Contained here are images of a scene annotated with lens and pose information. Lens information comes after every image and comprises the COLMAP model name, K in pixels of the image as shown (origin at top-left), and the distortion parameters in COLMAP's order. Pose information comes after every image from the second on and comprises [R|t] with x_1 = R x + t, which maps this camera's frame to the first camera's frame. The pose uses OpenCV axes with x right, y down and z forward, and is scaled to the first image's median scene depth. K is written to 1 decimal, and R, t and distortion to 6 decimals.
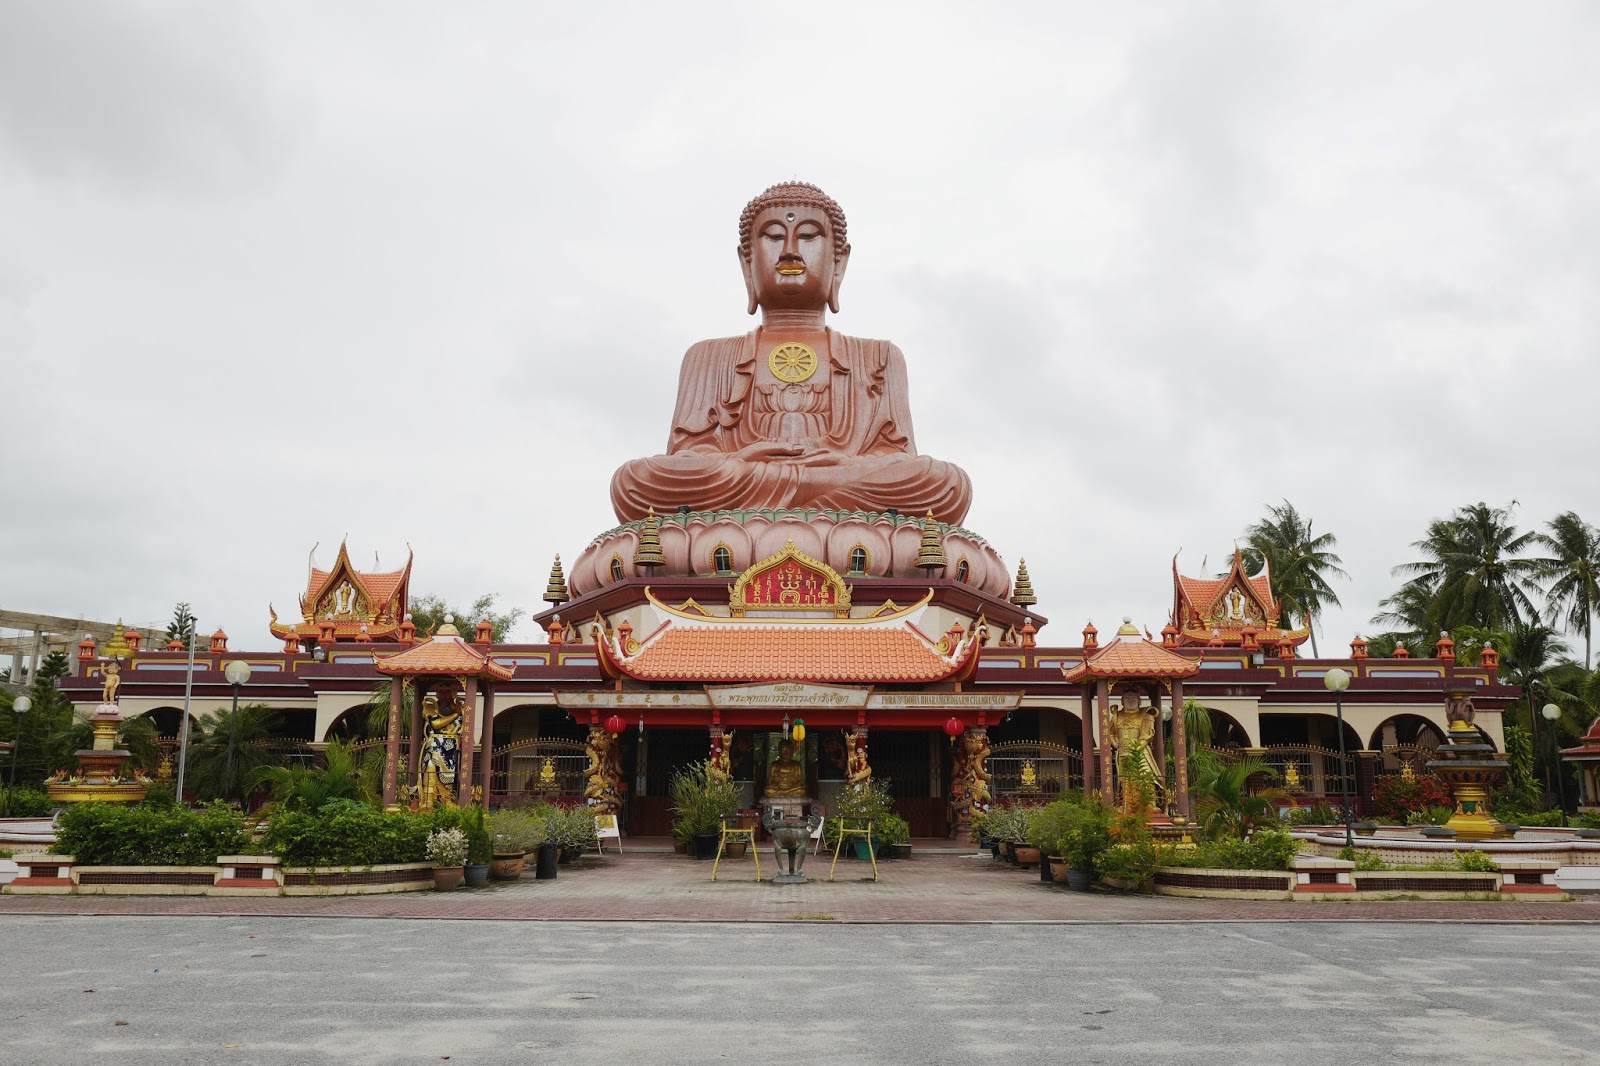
lens RADIAL K [[1220.6, 0, 780.6], [0, 1220.6, 542.8], [0, 0, 1]] dist [-0.028789, -0.006773]
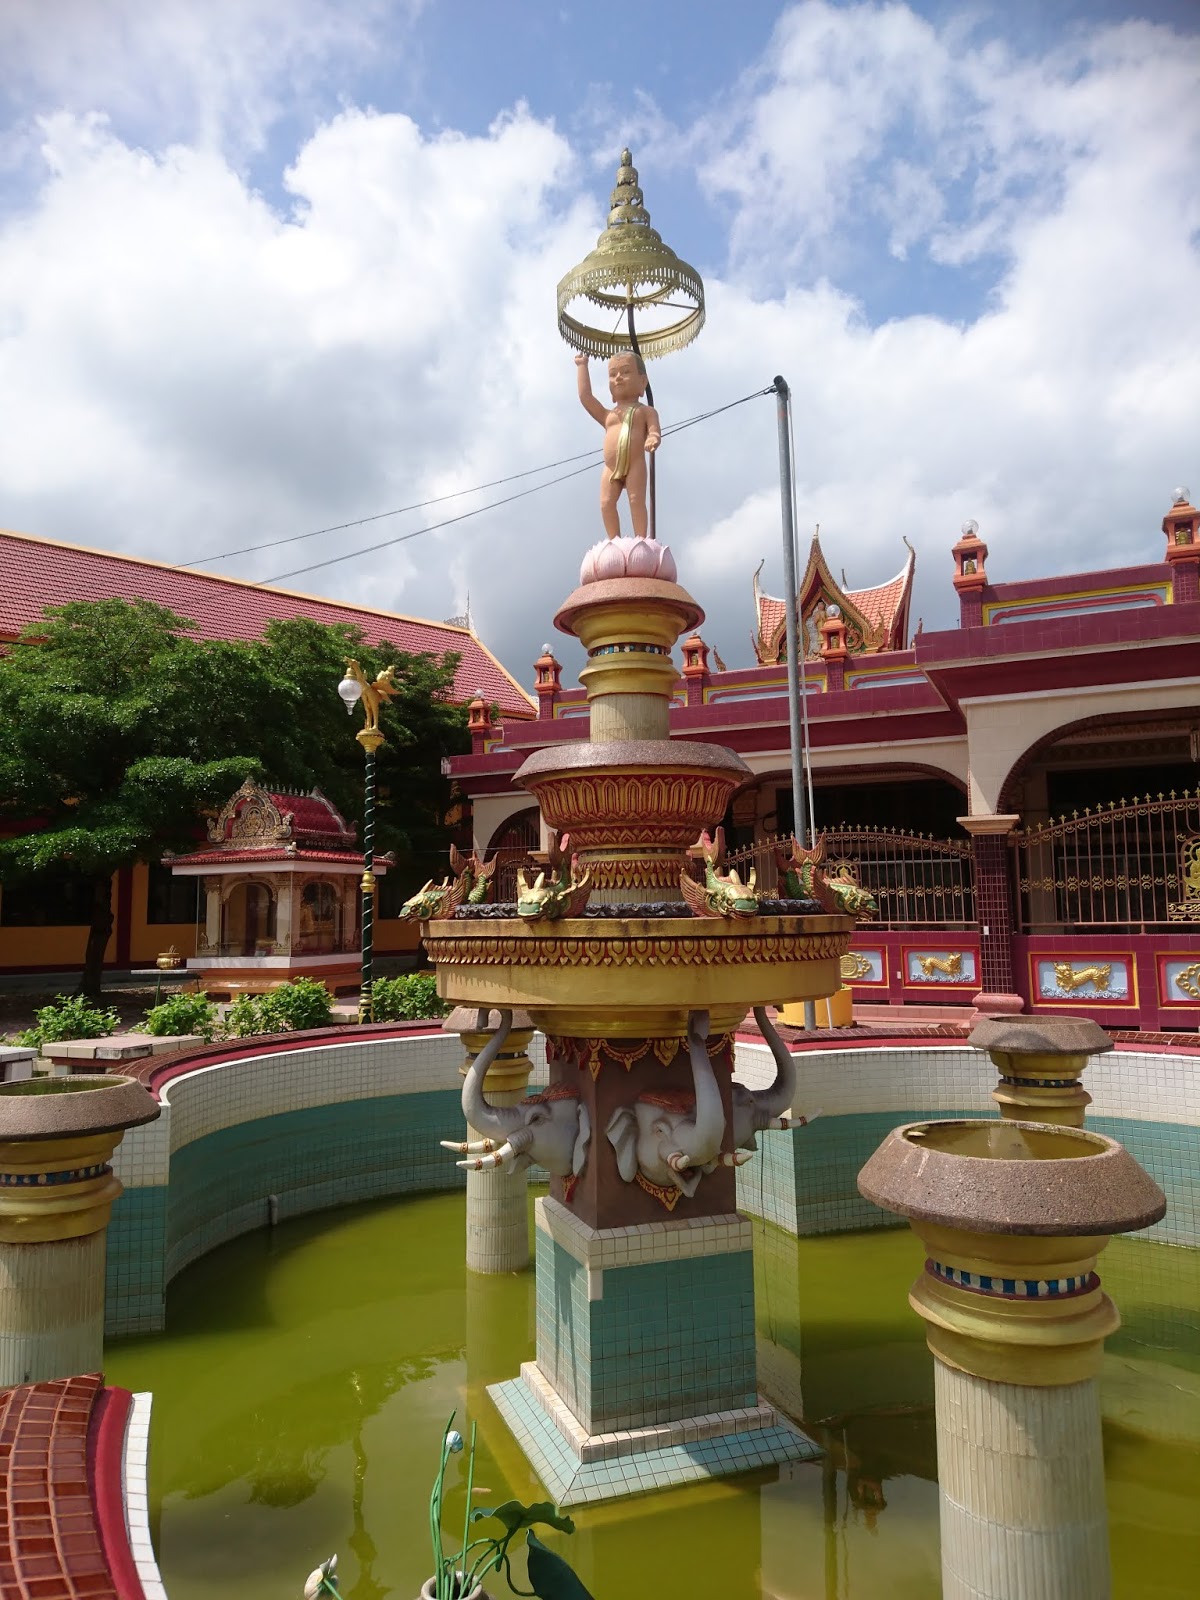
lens RADIAL K [[1085.1, 0, 584.8], [0, 1085.1, 804.6], [0, 0, 1]] dist [0.021400, -0.001277]
pose [[0.914886, -0.059933, -0.399238, -0.294453], [0.094858, 0.993146, 0.068286, 0.100866], [0.392409, -0.100345, 0.914301, 0.497302]]
